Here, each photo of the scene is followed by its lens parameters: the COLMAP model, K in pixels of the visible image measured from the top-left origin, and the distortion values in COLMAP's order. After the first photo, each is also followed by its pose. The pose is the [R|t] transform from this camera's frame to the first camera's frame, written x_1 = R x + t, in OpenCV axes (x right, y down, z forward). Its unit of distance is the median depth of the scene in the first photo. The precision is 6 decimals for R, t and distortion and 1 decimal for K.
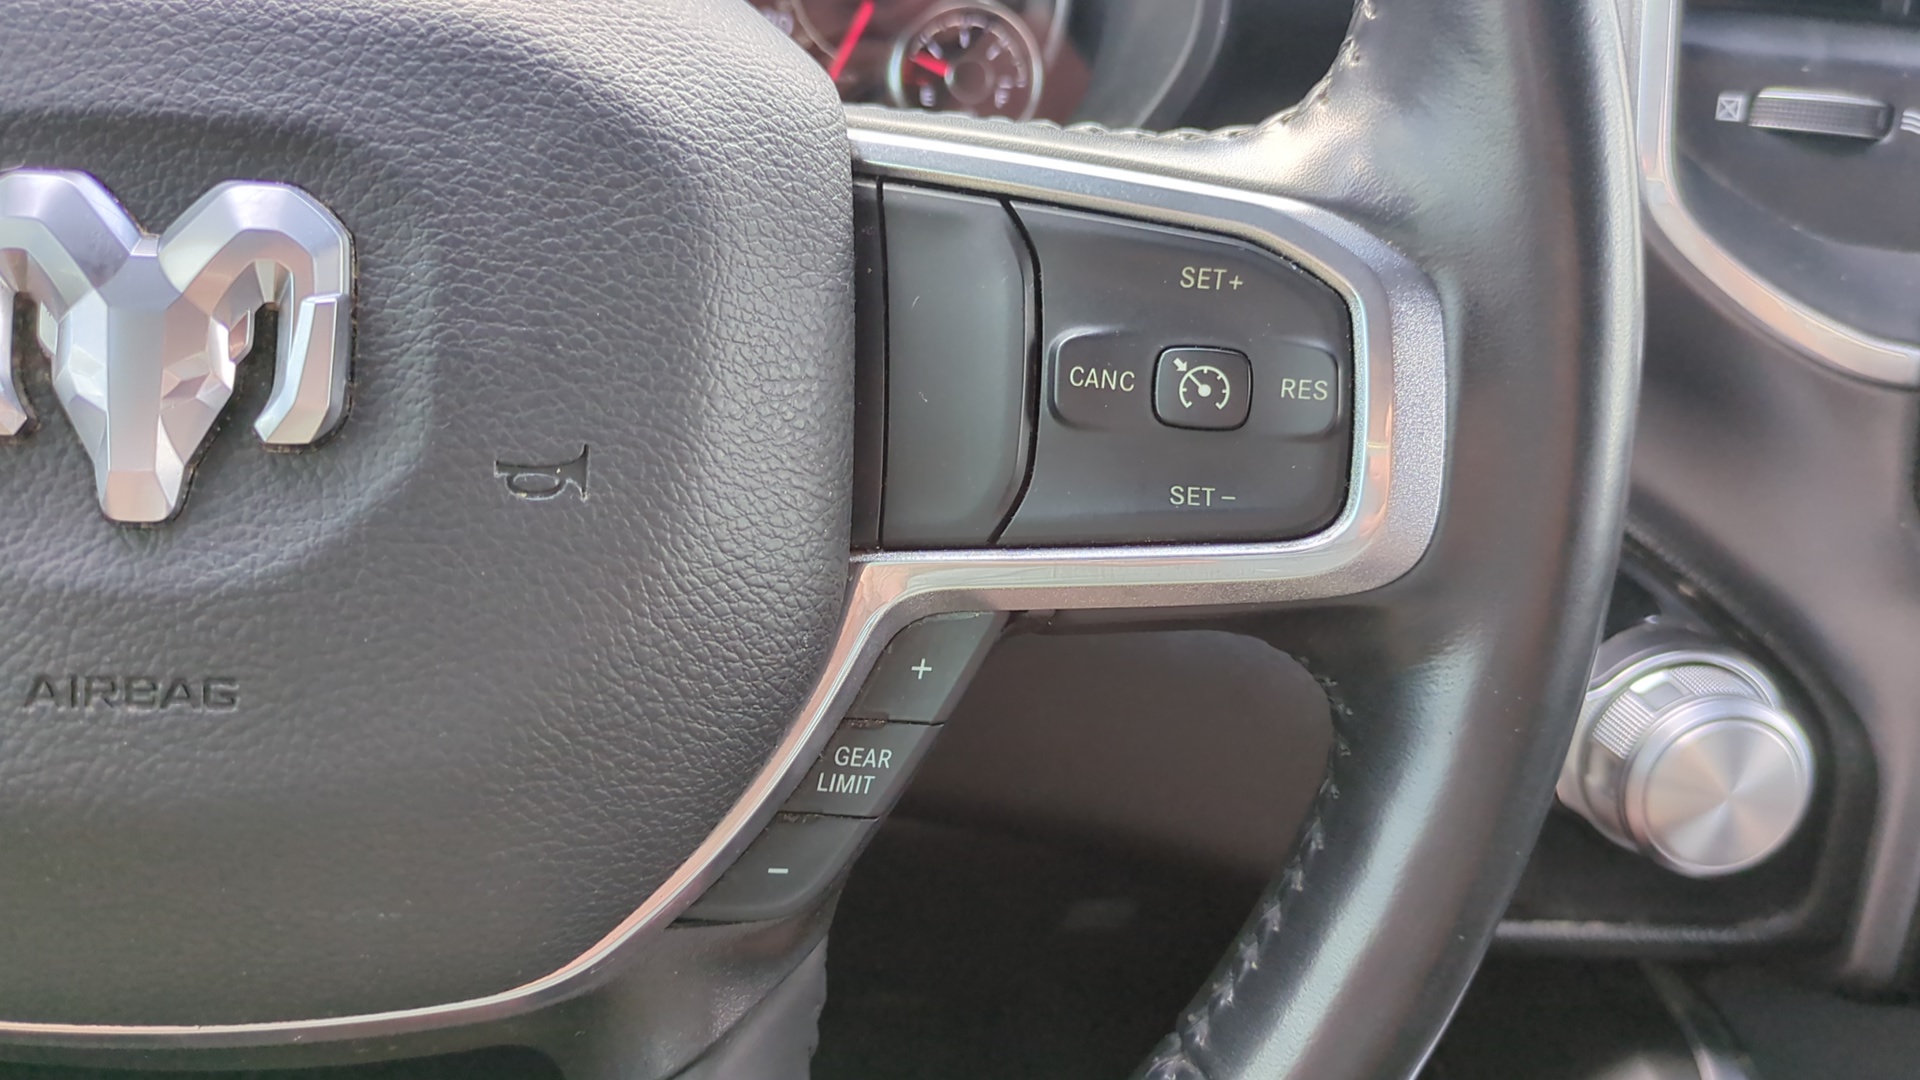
lens RADIAL K [[1629.3, 0, 946.3], [0, 1629.3, 524.9], [0, 0, 1]] dist [0.034972, -0.085737]
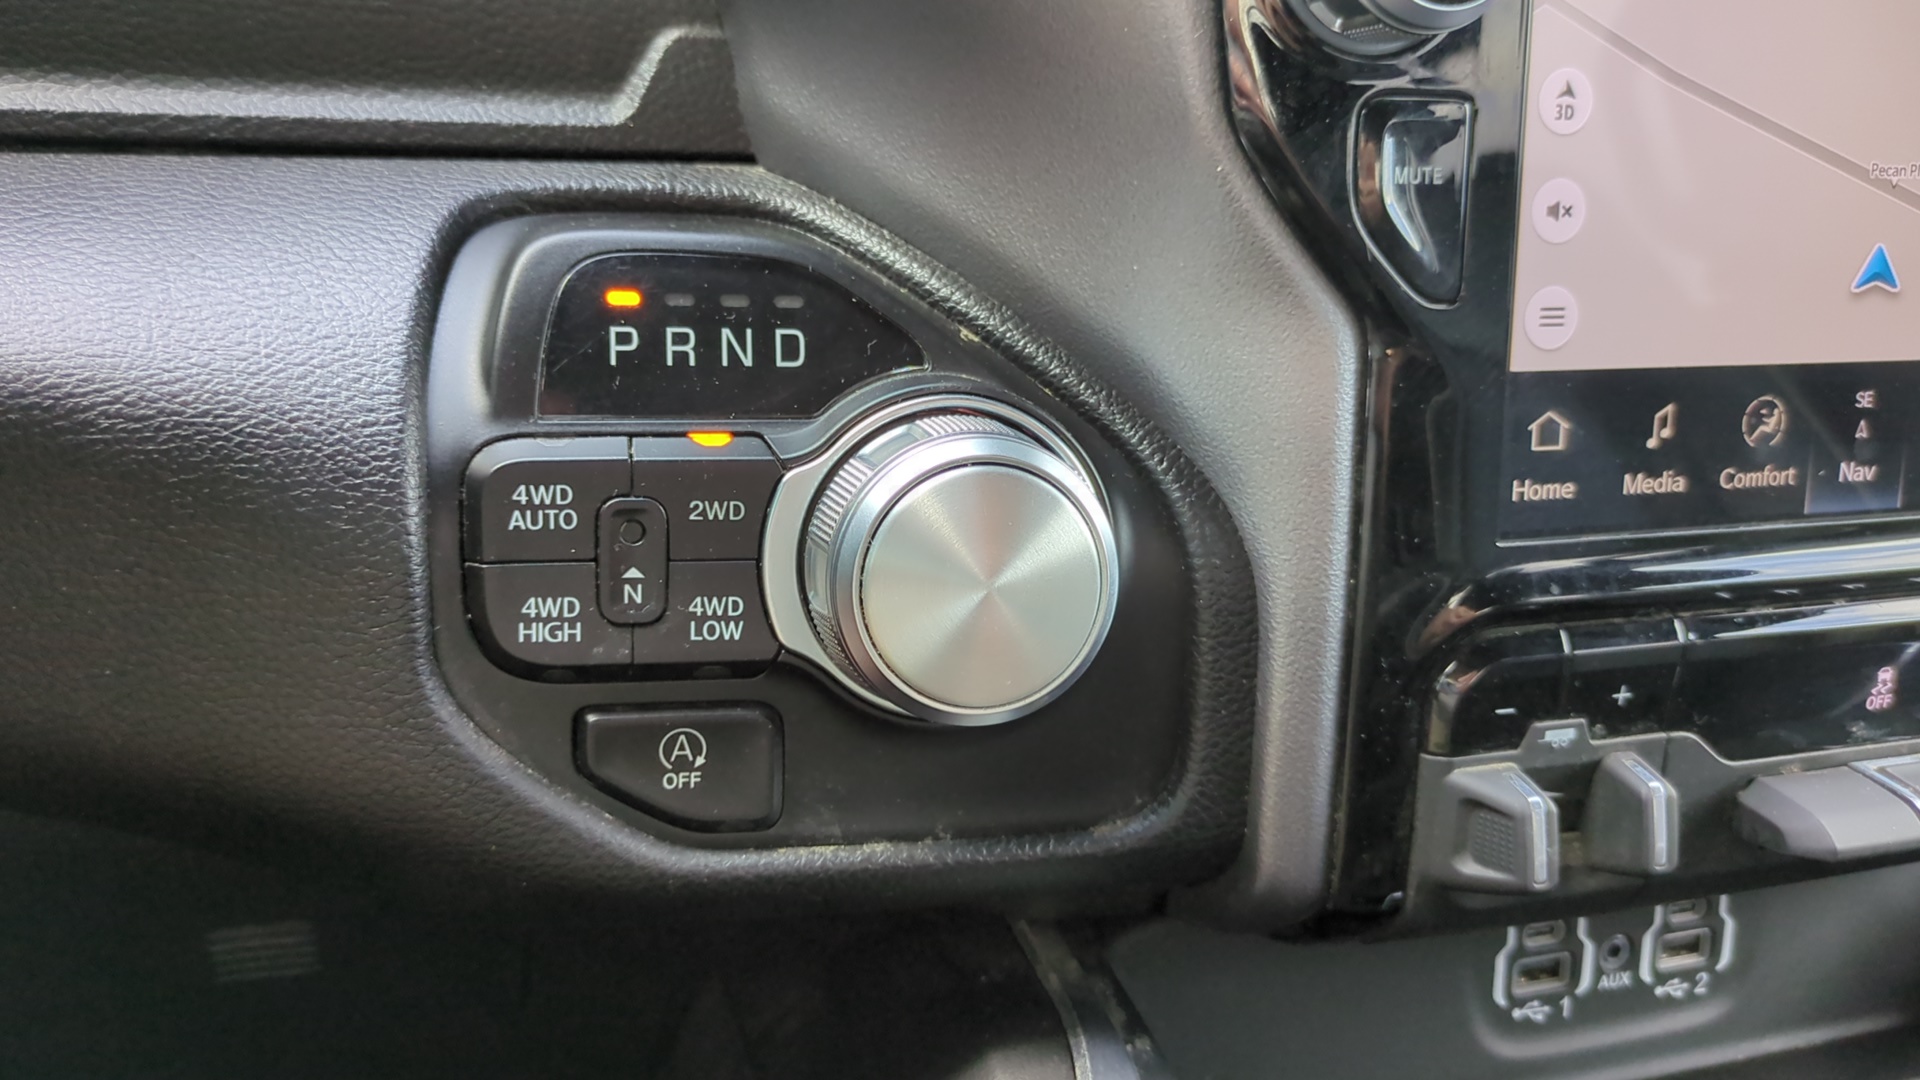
lens RADIAL K [[1629.3, 0, 961.4], [0, 1629.3, 539.2], [0, 0, 1]] dist [0.034972, -0.085737]
pose [[0.982226, -0.051881, 0.180389, 0.610769], [0.068123, 0.994046, -0.085039, 0.341980], [-0.174903, 0.095816, 0.979912, 0.624513]]
